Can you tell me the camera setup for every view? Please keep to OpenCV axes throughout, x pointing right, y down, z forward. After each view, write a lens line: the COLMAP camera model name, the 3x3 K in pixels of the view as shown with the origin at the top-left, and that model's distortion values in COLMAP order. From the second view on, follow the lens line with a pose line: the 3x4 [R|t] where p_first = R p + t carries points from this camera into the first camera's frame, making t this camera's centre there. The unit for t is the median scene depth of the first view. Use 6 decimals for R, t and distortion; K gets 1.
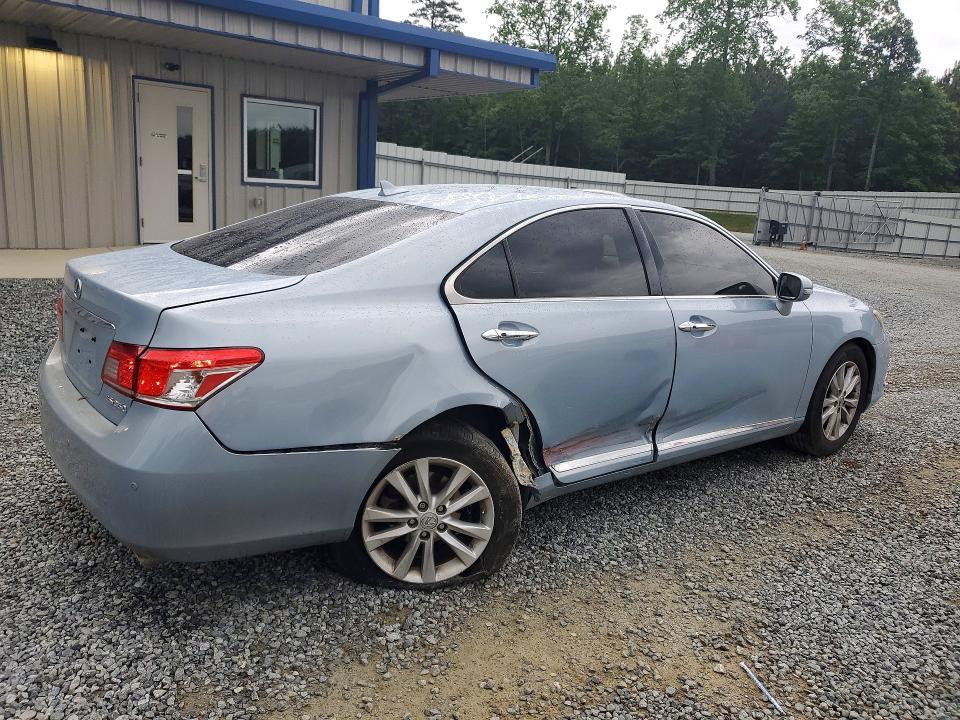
lens RADIAL K [[751.5, 0, 478.0], [0, 751.5, 356.1], [0, 0, 1]] dist [0.025230, -0.007415]
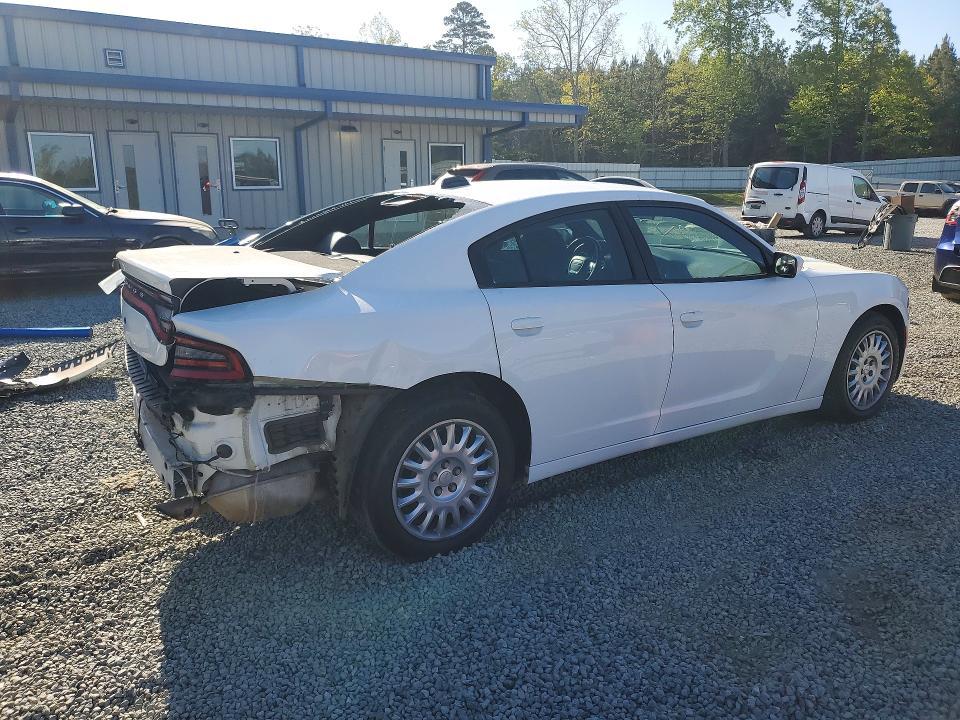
lens RADIAL K [[751.5, 0, 472.7], [0, 751.5, 358.7], [0, 0, 1]] dist [0.025230, -0.007415]
pose [[0.996348, -0.064488, -0.055962, -0.021937], [0.064654, 0.997907, 0.001158, 0.036792], [0.055770, -0.004772, 0.998432, -0.159750]]
